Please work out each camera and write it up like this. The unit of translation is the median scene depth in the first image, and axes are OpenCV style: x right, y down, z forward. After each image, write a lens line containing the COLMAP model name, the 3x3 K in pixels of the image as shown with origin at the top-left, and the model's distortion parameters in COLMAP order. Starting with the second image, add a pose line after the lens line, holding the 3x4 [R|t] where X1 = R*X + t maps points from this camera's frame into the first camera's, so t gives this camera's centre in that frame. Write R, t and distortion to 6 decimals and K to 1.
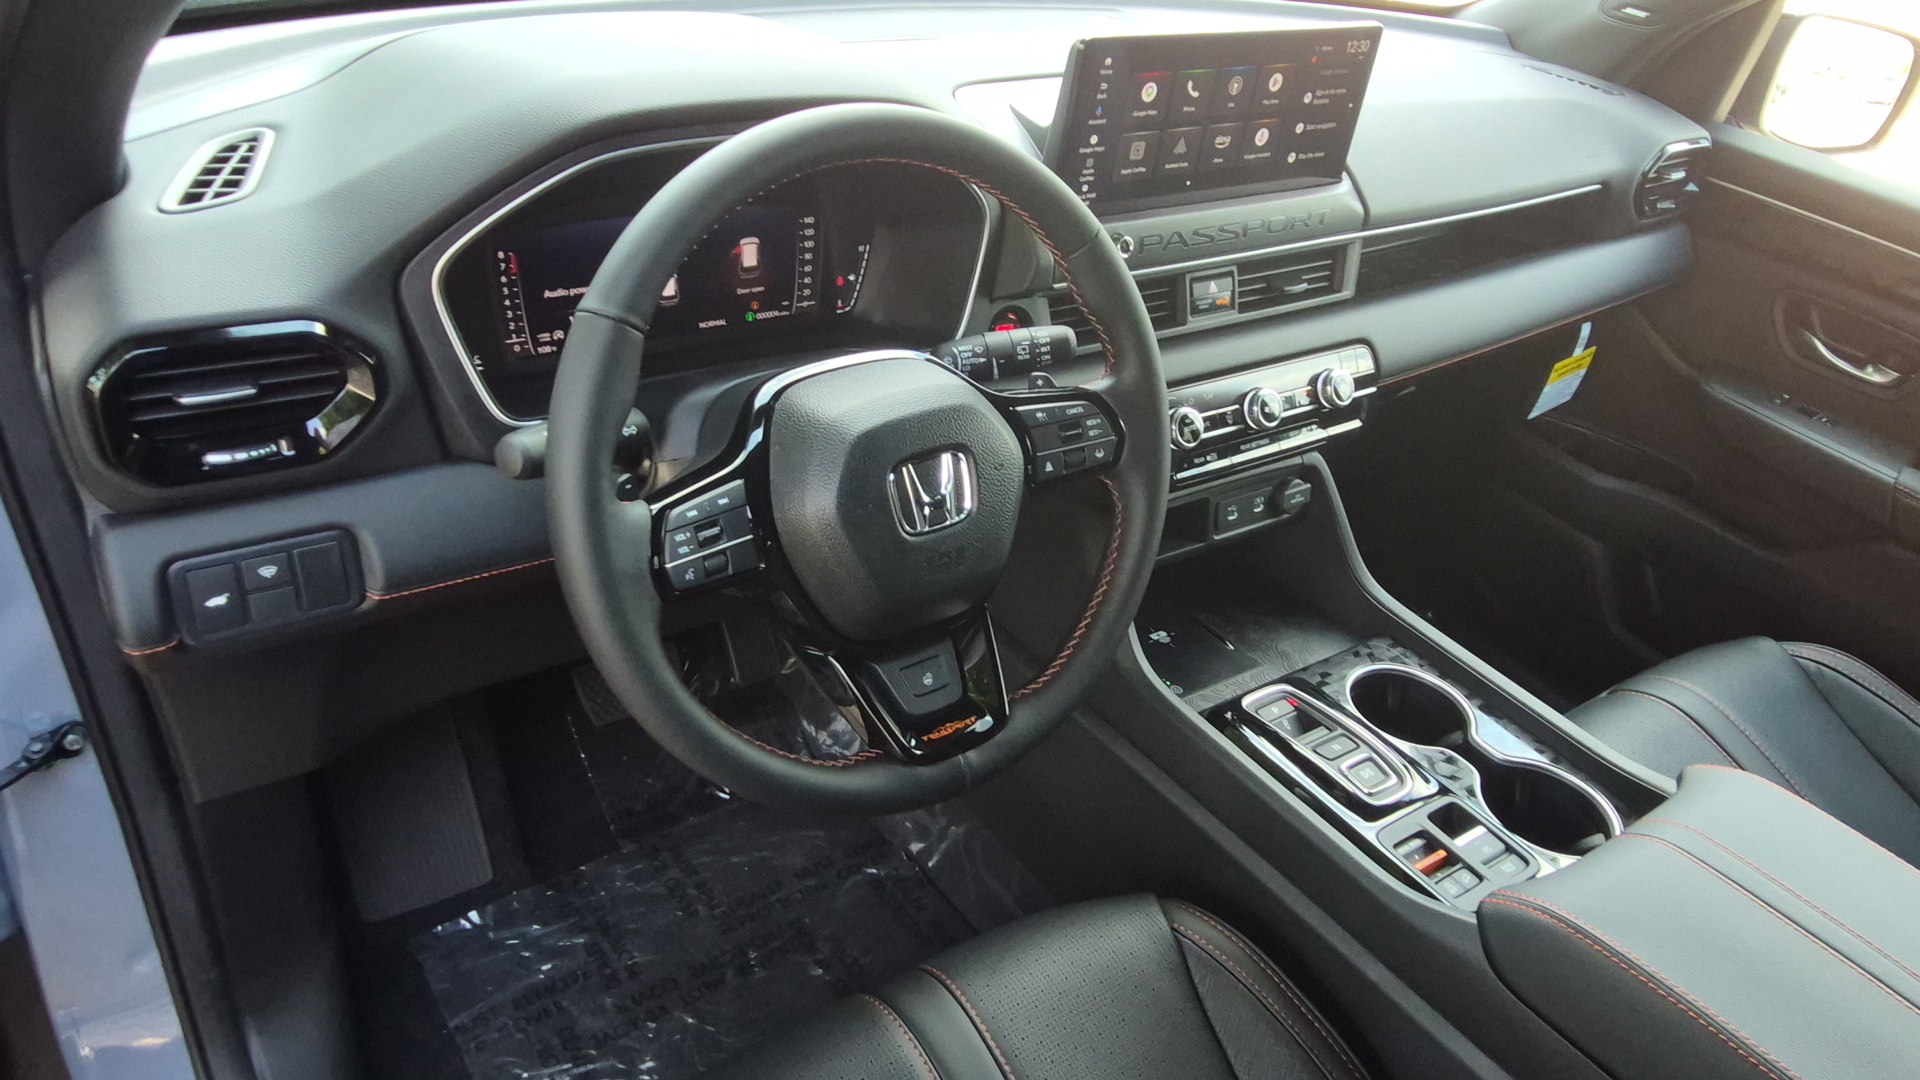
lens RADIAL K [[1300.3, 0, 963.7], [0, 1300.3, 524.5], [0, 0, 1]] dist [-0.025361, 0.002140]
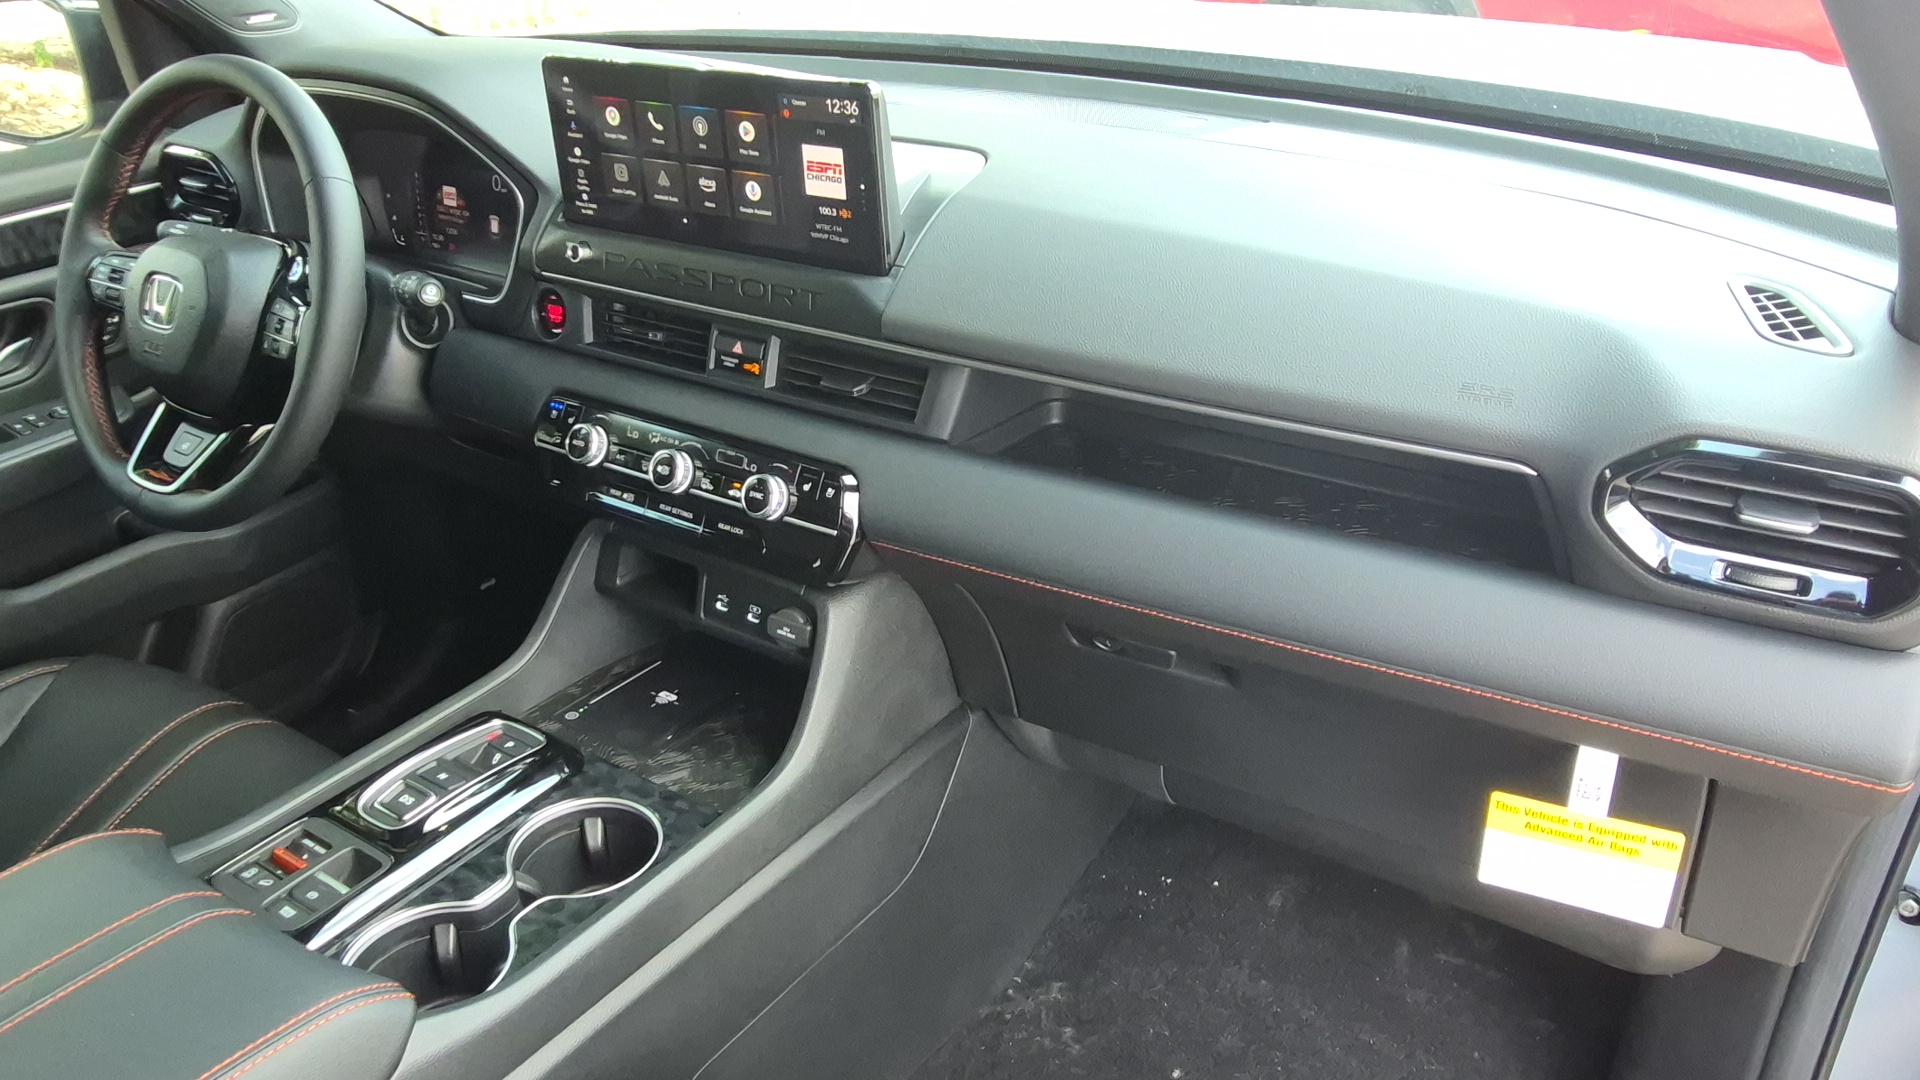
lens RADIAL K [[1489.5, 0, 959.2], [0, 1489.5, 522.5], [0, 0, 1]] dist [-0.034349, 0.009126]
pose [[0.354005, 0.301433, -0.885336, 1.243761], [-0.447282, 0.885925, 0.122786, -0.276473], [0.821352, 0.352528, 0.448447, 0.707586]]
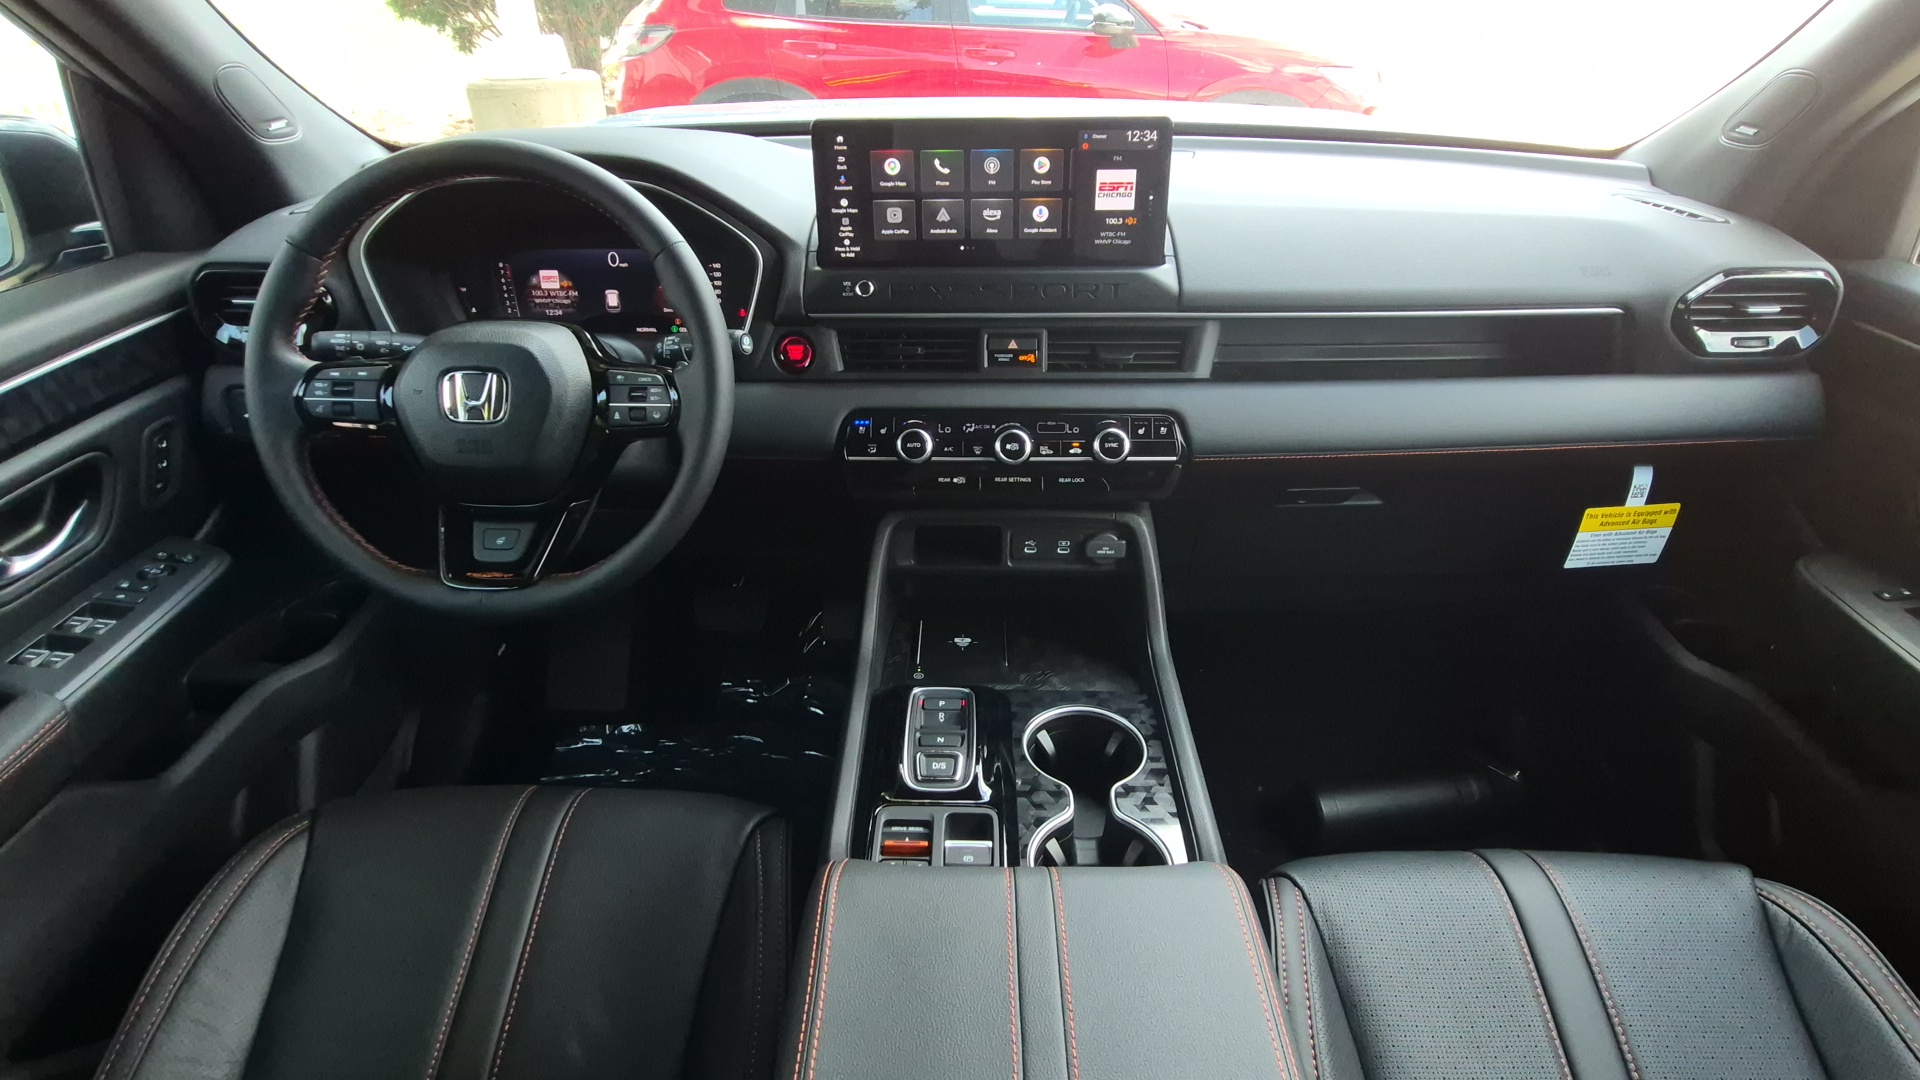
lens RADIAL K [[1031.8, 0, 956.1], [0, 1031.8, 518.9], [0, 0, 1]] dist [-0.019128, 0.000261]
pose [[0.810144, 0.163328, -0.563020, 0.708682], [-0.228946, 0.972285, -0.047383, 0.026015], [0.539677, 0.167288, 0.825084, 0.237771]]
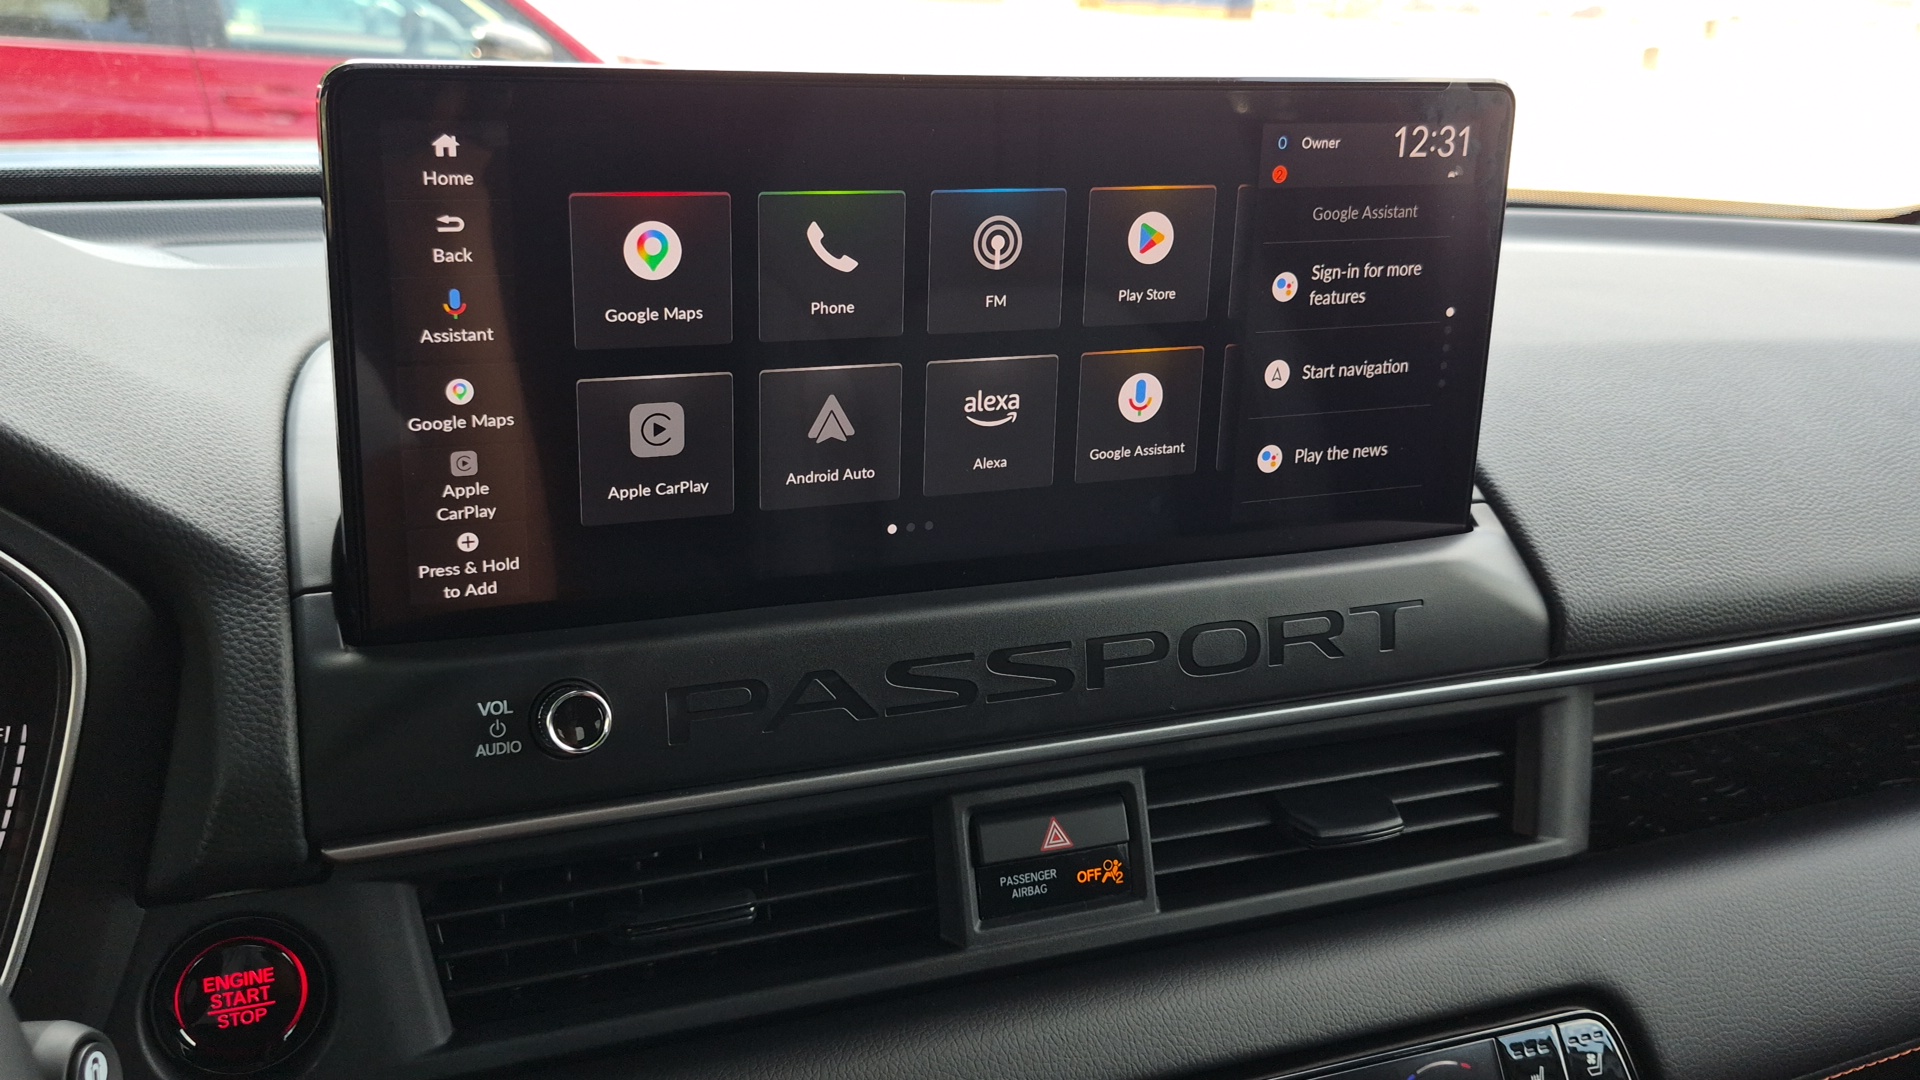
lens RADIAL K [[1783.6, 0, 946.3], [0, 1783.6, 507.6], [0, 0, 1]] dist [0.085079, 0.000000]
pose [[0.975333, -0.031070, -0.218540, 0.273304], [-0.039907, 0.948911, -0.313011, -0.118006], [0.217100, 0.314011, 0.924264, 0.544351]]
